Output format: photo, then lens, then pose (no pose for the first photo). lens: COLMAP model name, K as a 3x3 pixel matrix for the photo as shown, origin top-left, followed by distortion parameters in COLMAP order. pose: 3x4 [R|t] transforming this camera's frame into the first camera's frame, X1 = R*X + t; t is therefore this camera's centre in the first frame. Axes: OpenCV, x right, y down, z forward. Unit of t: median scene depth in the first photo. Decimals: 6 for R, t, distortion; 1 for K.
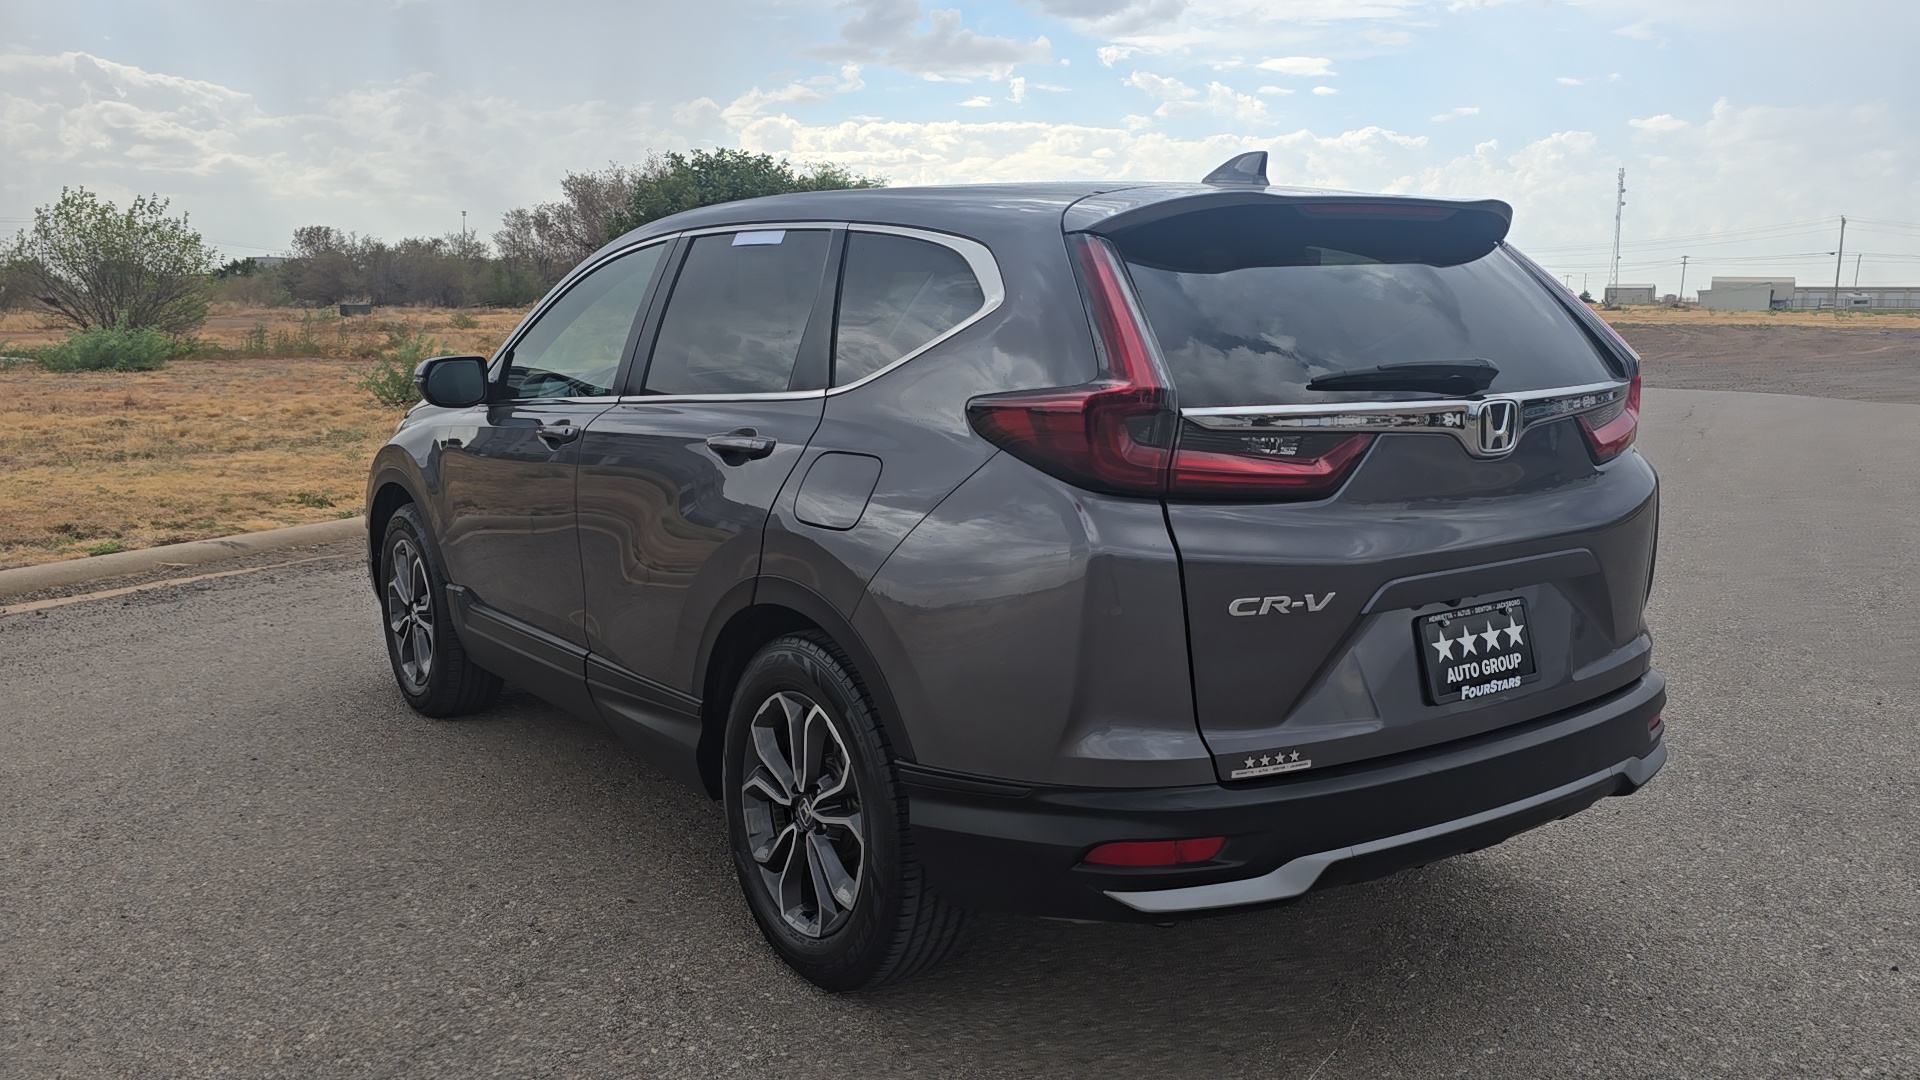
lens RADIAL K [[1598.5, 0, 948.3], [0, 1598.5, 539.5], [0, 0, 1]] dist [-0.001972, 0.014272]
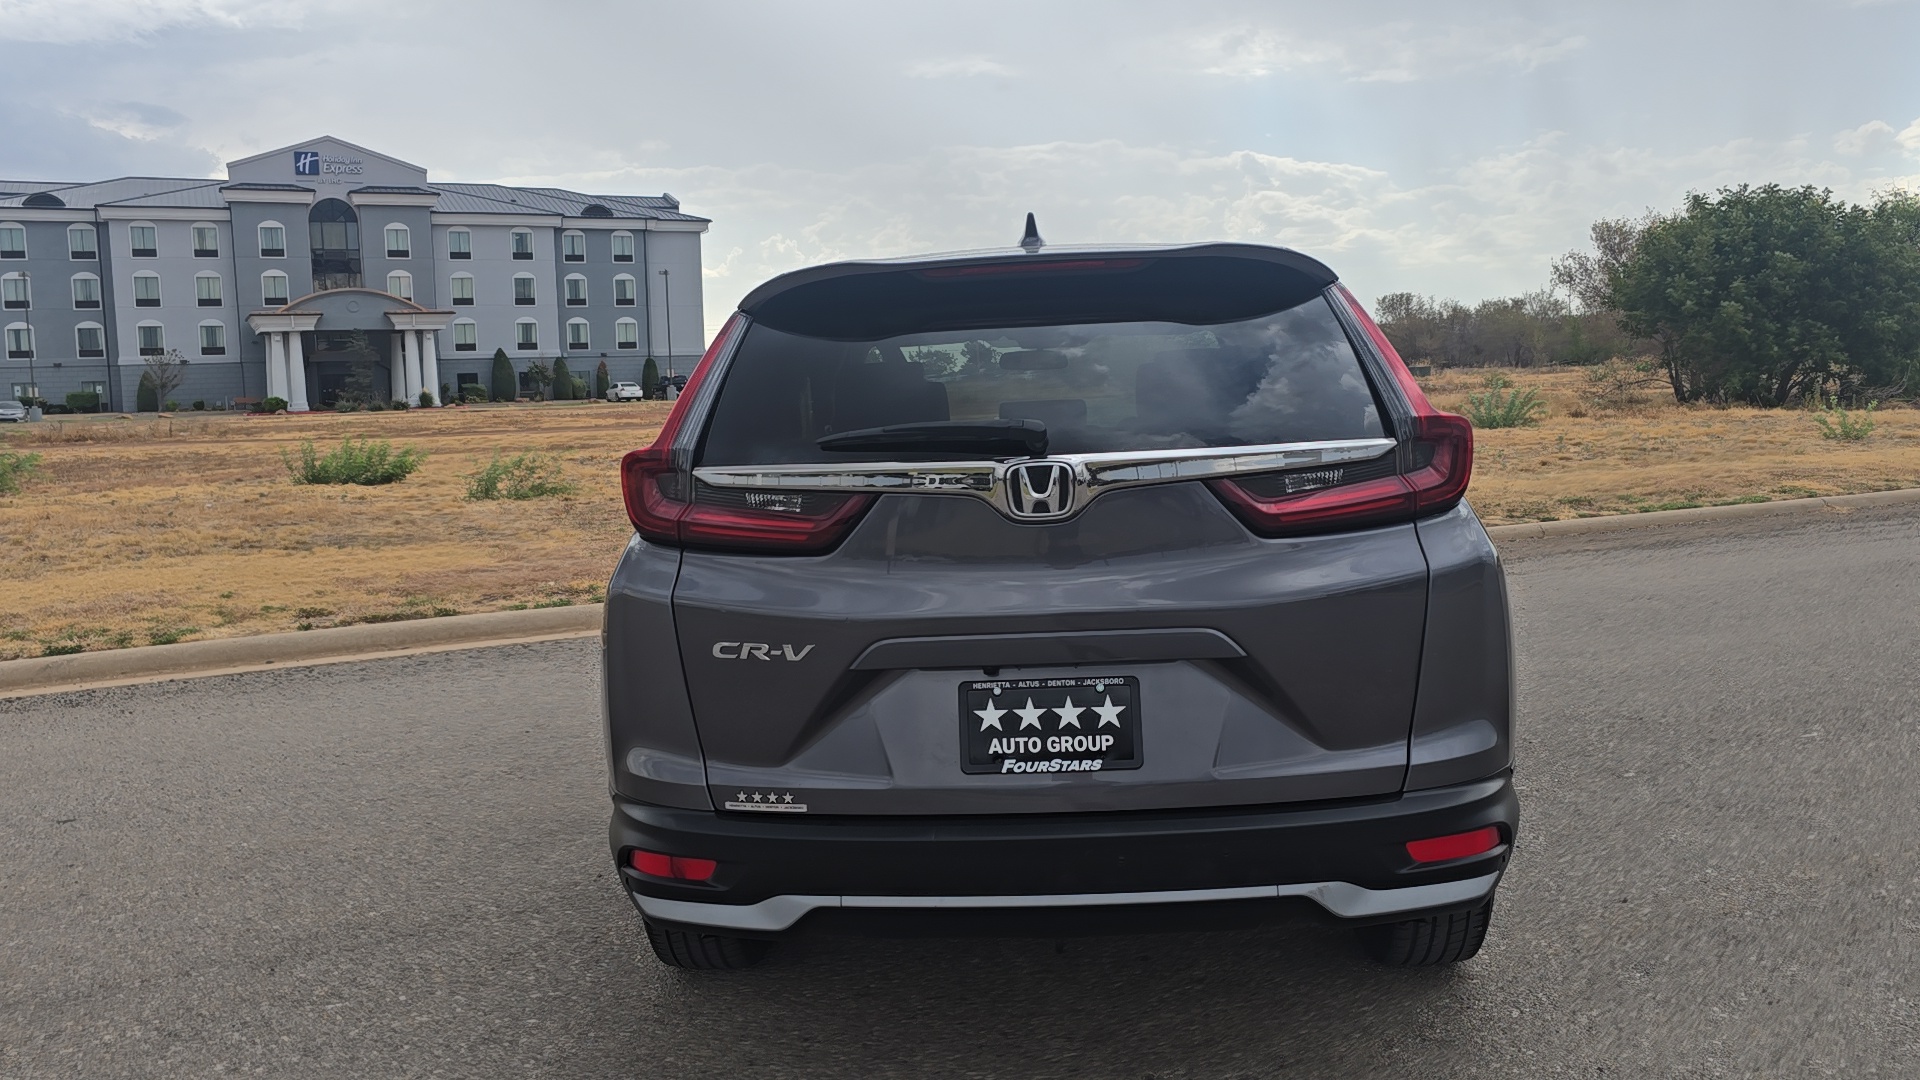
lens RADIAL K [[1598.5, 0, 951.4], [0, 1598.5, 544.0], [0, 0, 1]] dist [-0.001972, 0.014272]
pose [[0.783514, 0.040090, -0.620080, 0.749730], [-0.061392, 0.998028, -0.013047, -0.019063], [0.618334, 0.048290, 0.784430, 0.186276]]
